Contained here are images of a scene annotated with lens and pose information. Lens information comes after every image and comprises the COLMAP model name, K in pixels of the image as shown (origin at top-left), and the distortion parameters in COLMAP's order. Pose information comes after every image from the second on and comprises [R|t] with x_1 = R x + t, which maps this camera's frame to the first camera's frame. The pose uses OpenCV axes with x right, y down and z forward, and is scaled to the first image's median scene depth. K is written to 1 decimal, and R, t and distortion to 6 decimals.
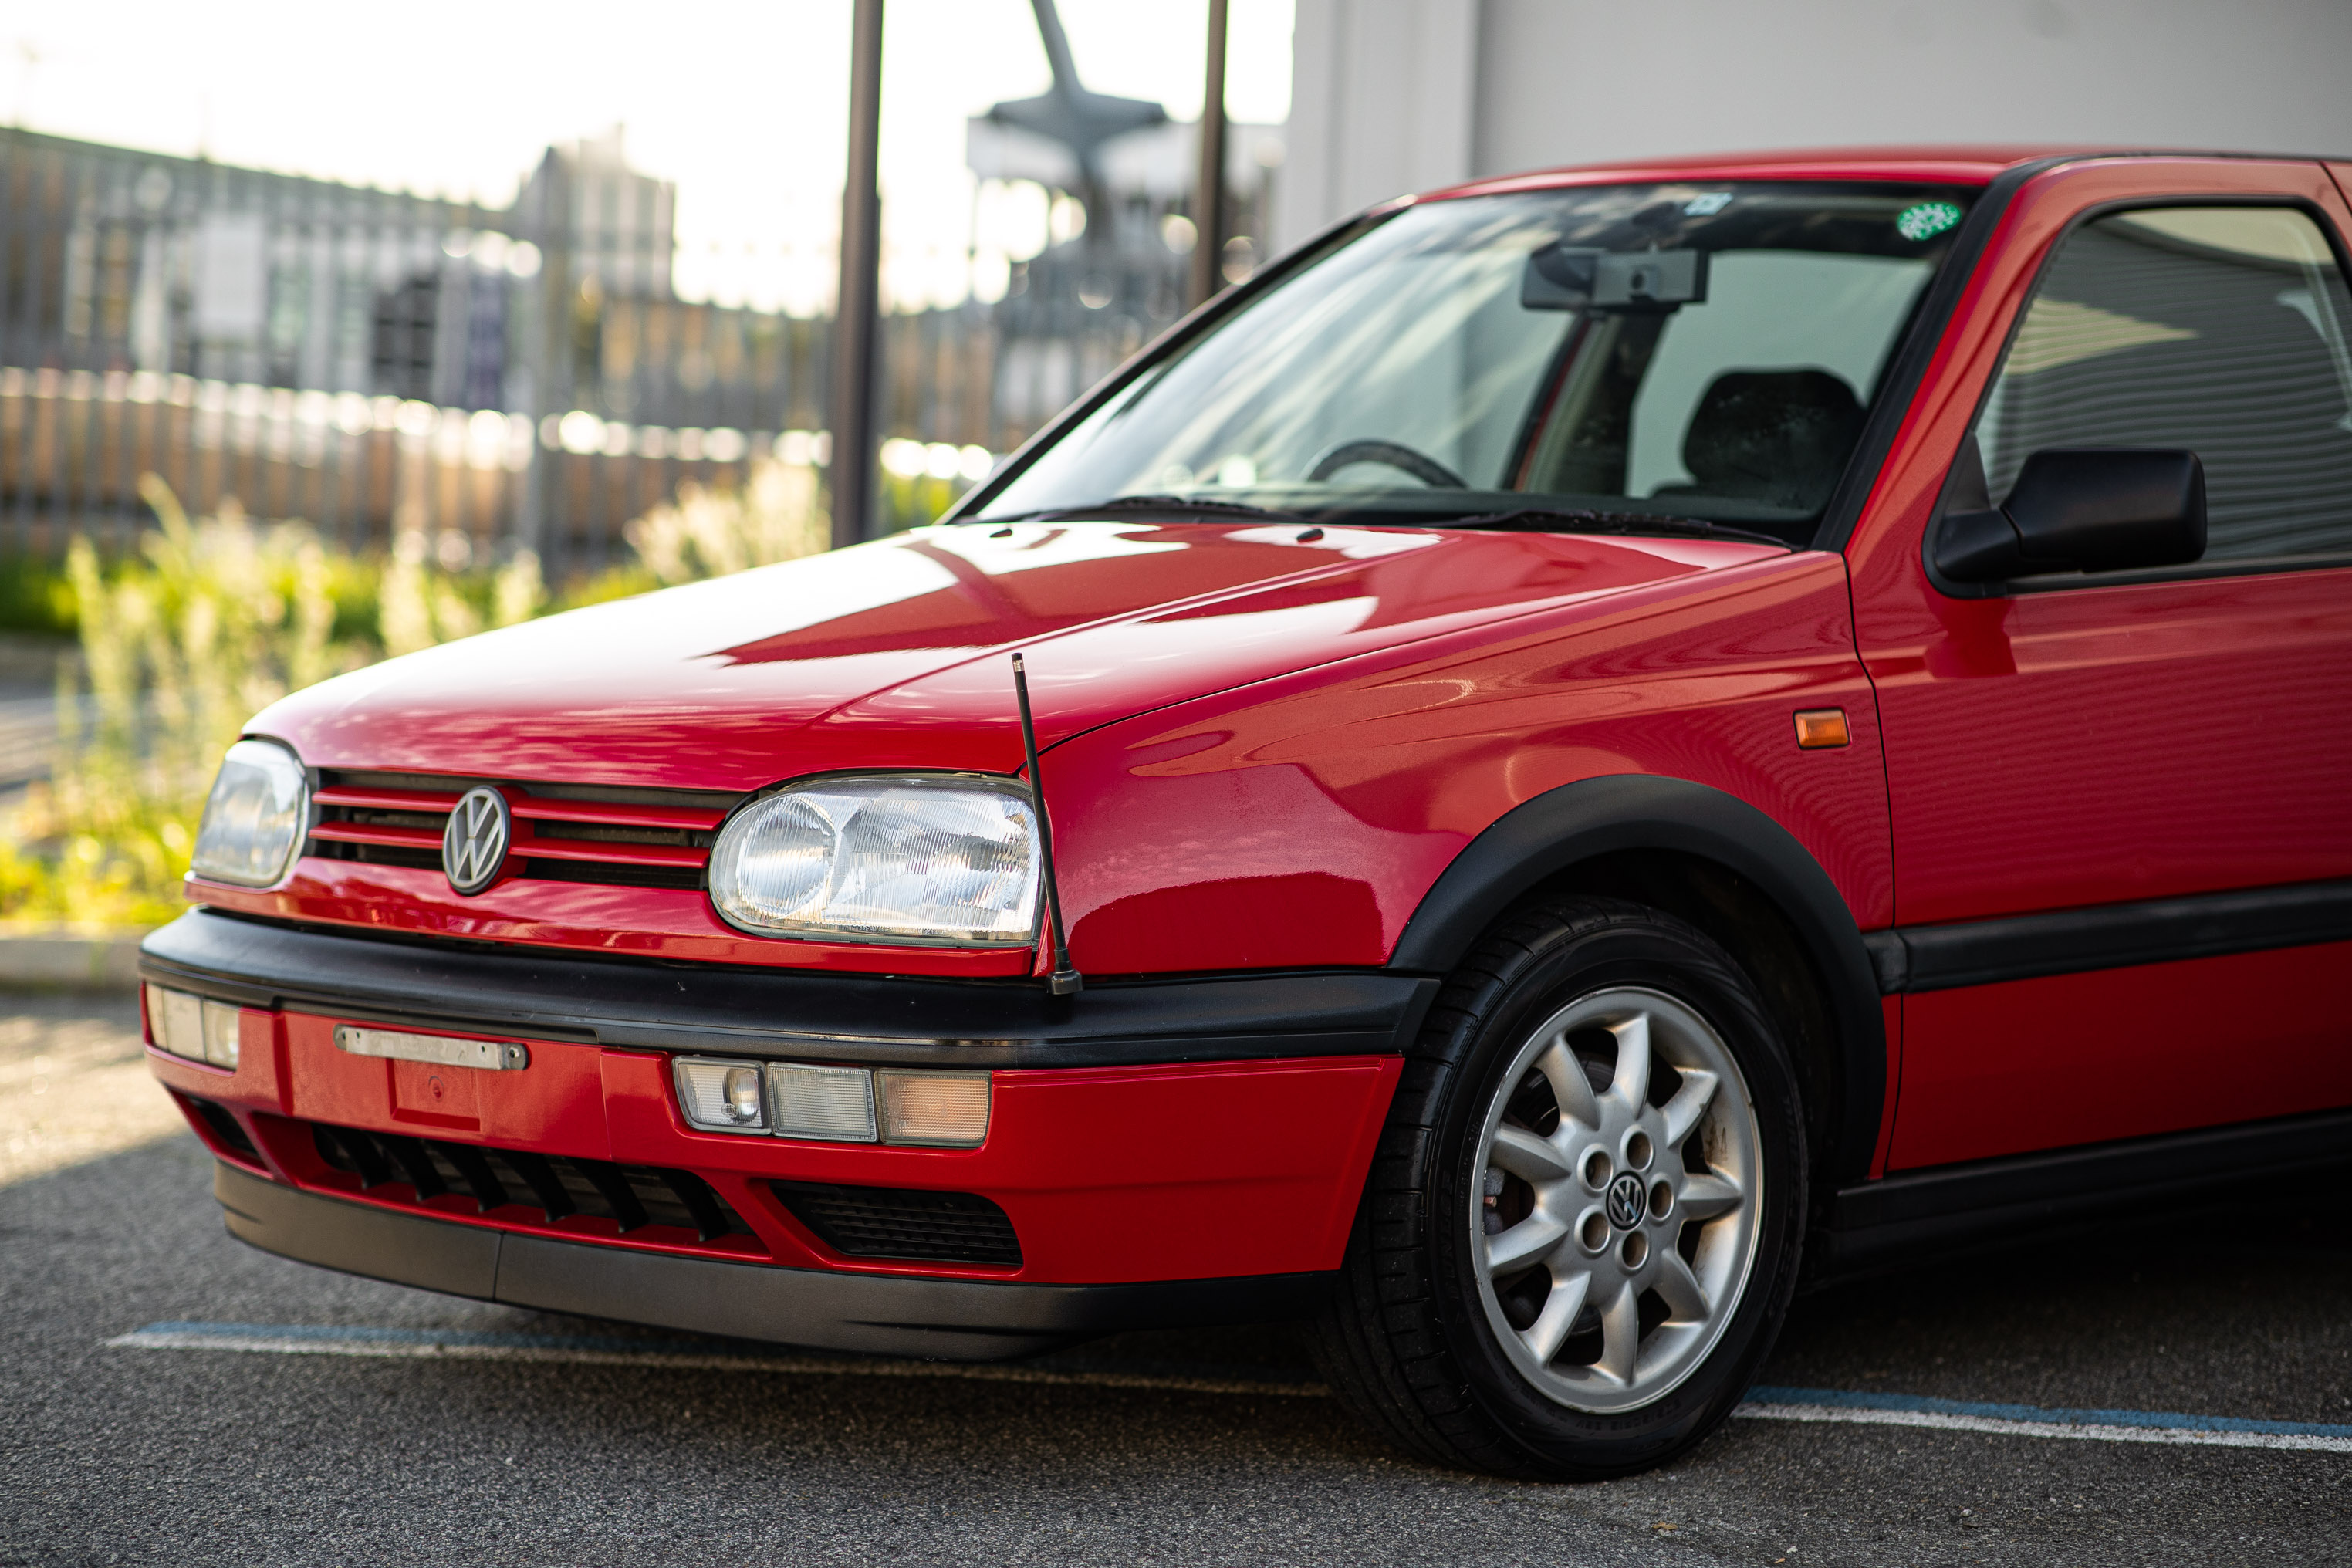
lens RADIAL K [[5668.2, 0, 1032.6], [0, 5668.2, 733.0], [0, 0, 1]] dist [0.038066, -1.017184]
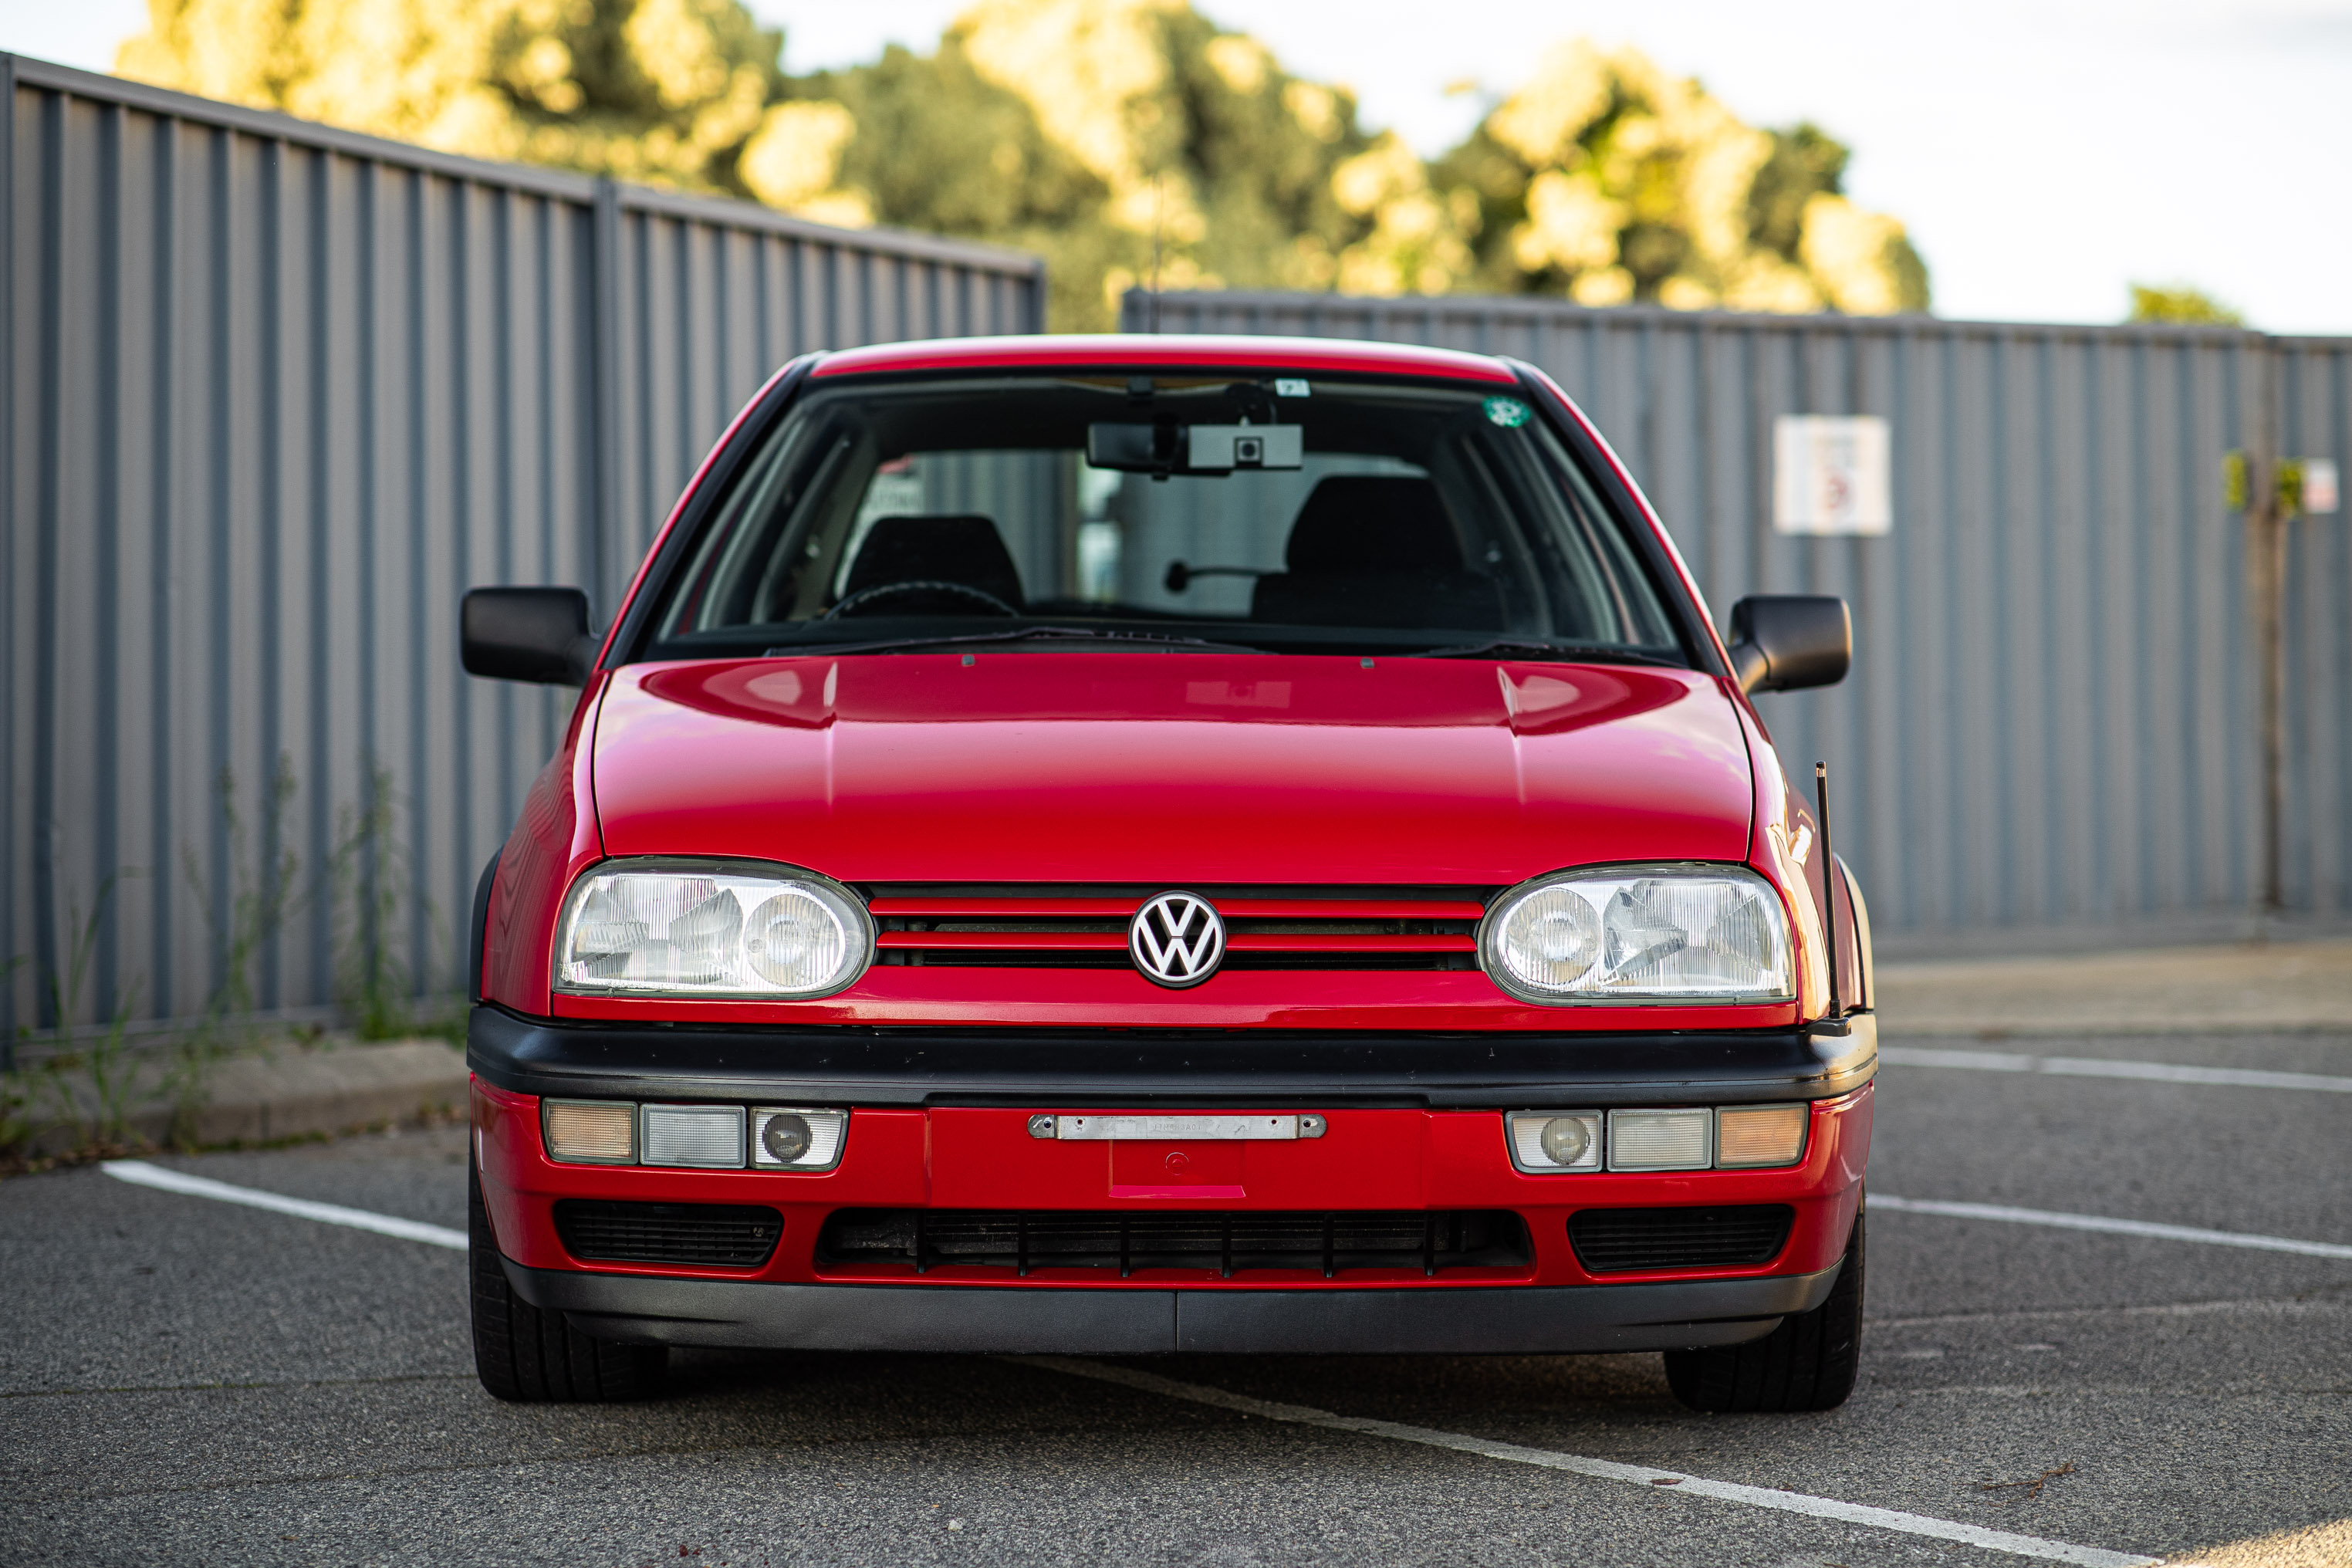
lens RADIAL K [[5668.2, 0, 1032.6], [0, 5668.2, 733.0], [0, 0, 1]] dist [0.038066, -1.017184]
pose [[0.668350, -0.011136, 0.743764, -0.996504], [0.024759, 0.999667, -0.007281, -0.015076], [-0.743435, 0.023281, 0.668403, 0.289038]]
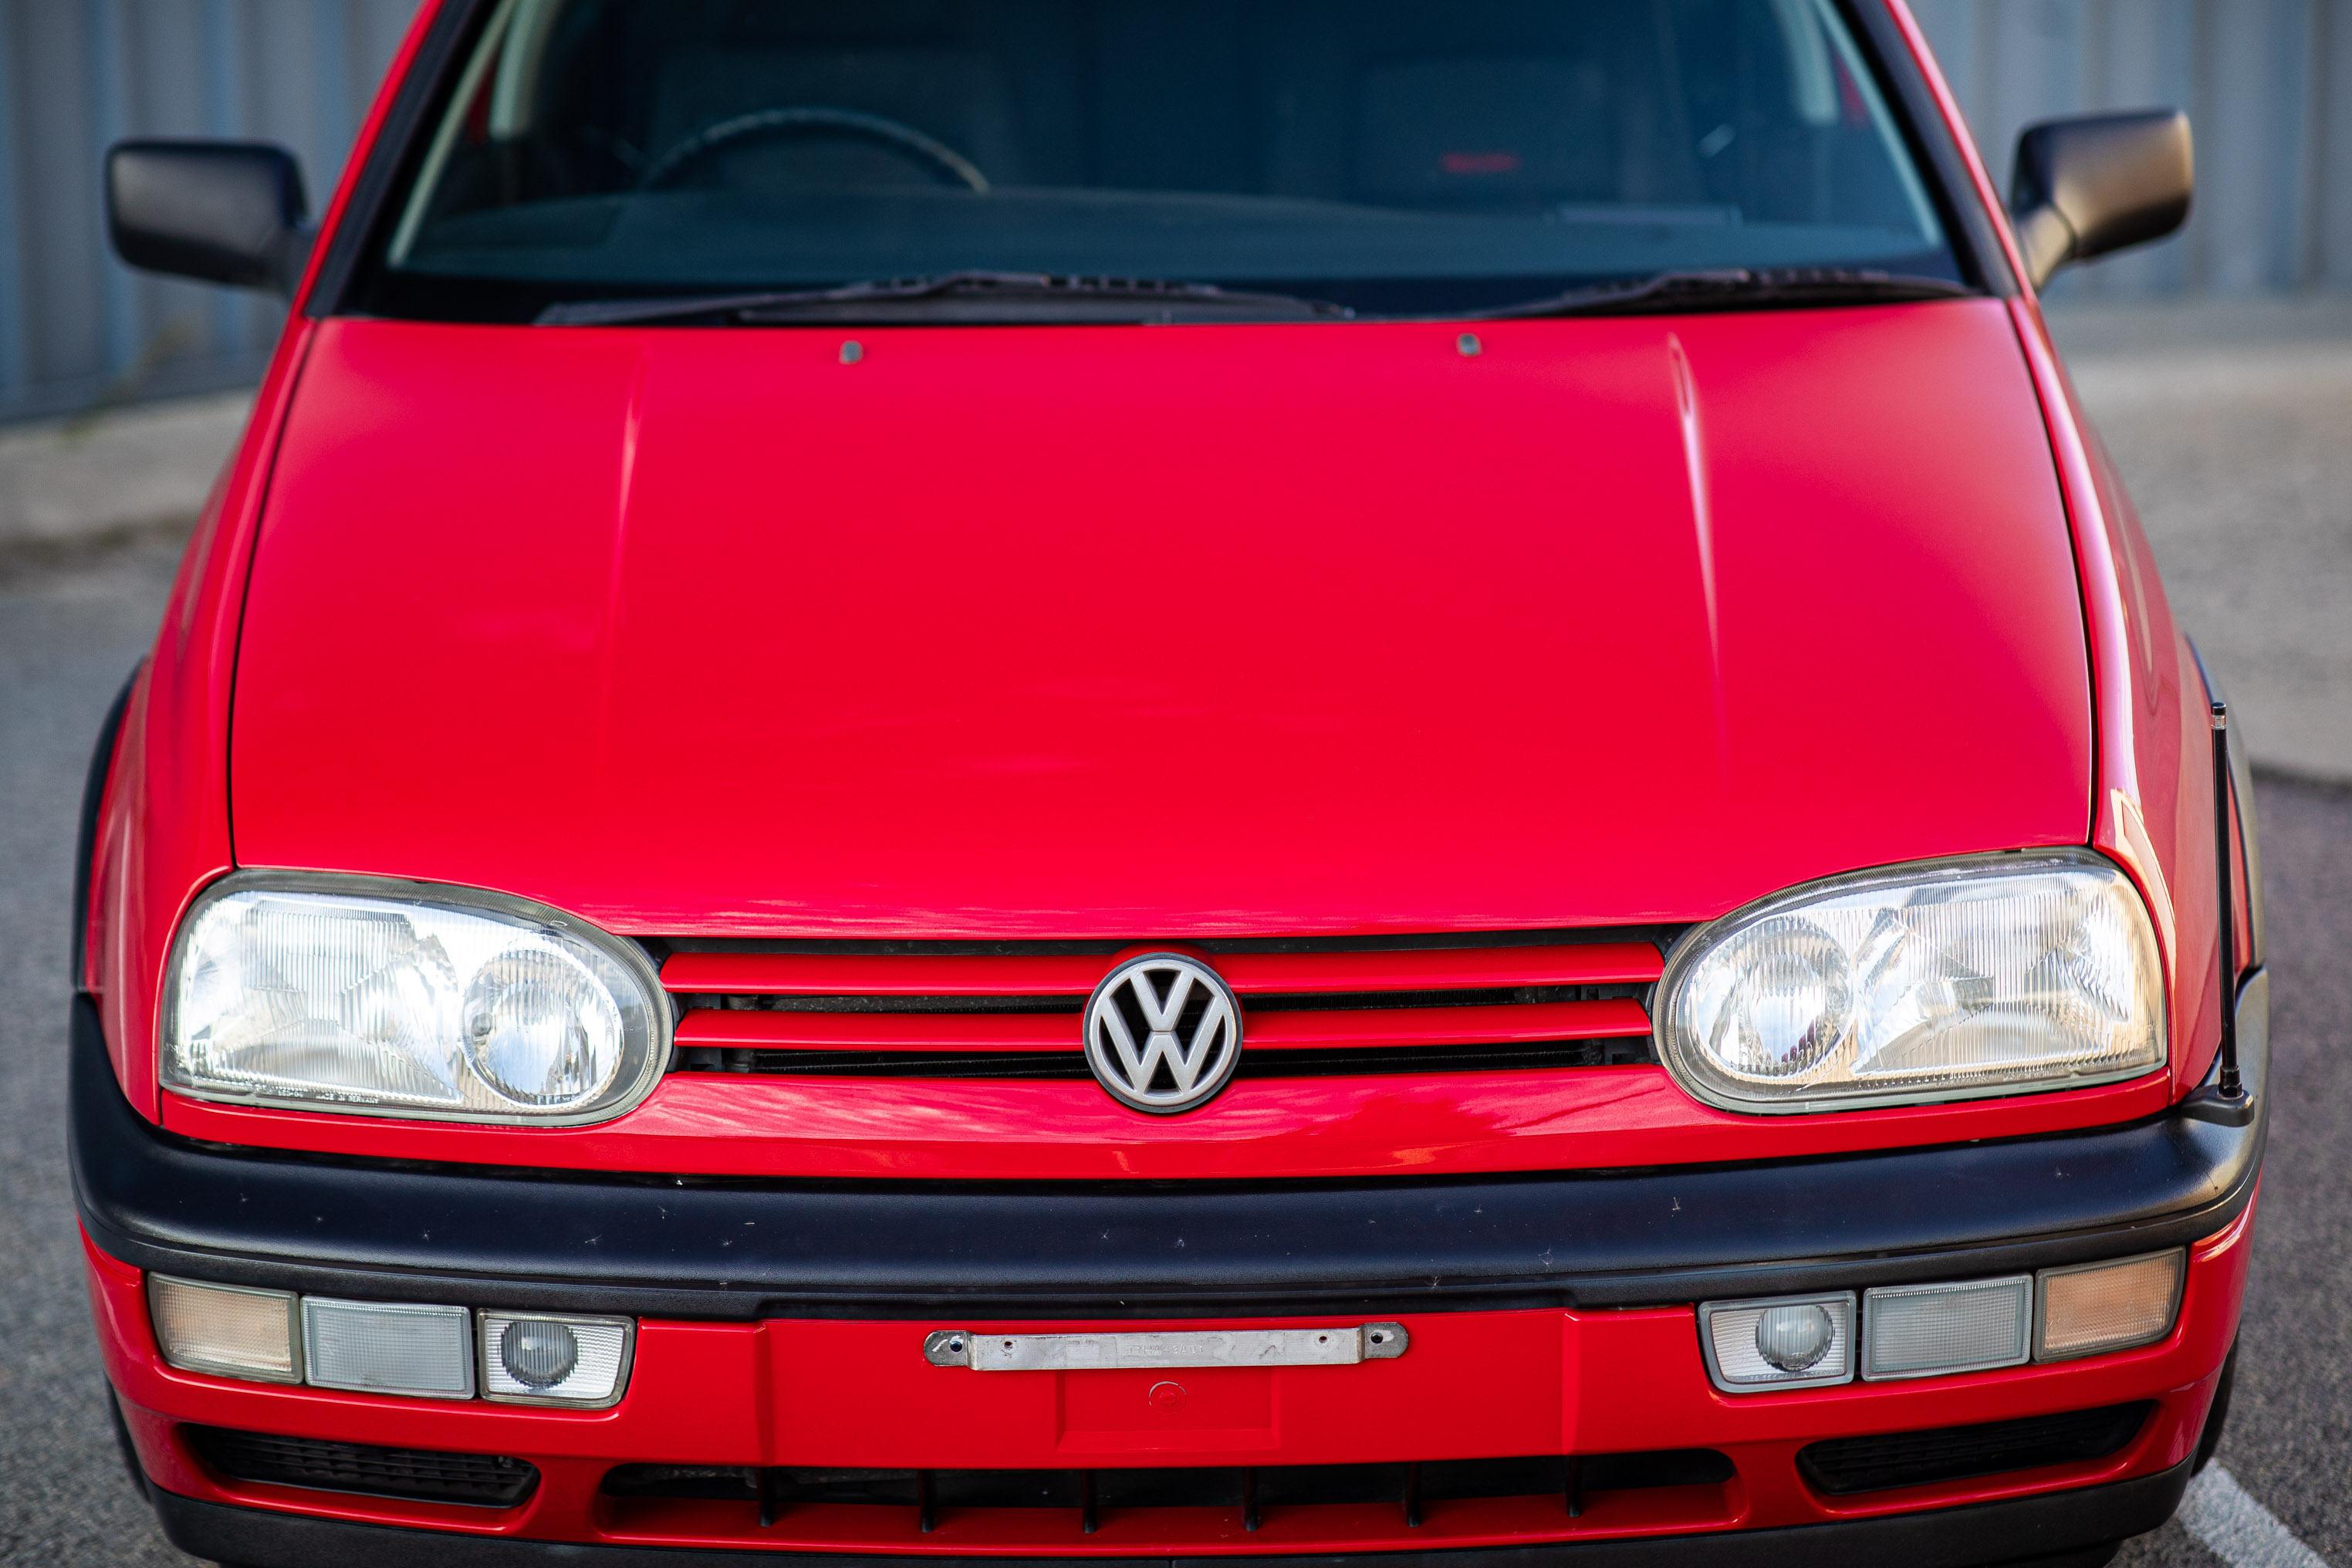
lens RADIAL K [[5749.9, 0, 1112.2], [0, 5749.9, 788.5], [0, 0, 1]] dist [0.227103, -1.375796]
pose [[0.666346, -0.196425, 0.719305, -0.627686], [0.043046, 0.973203, 0.225881, -0.175854], [-0.744399, -0.119552, 0.656946, 0.580808]]
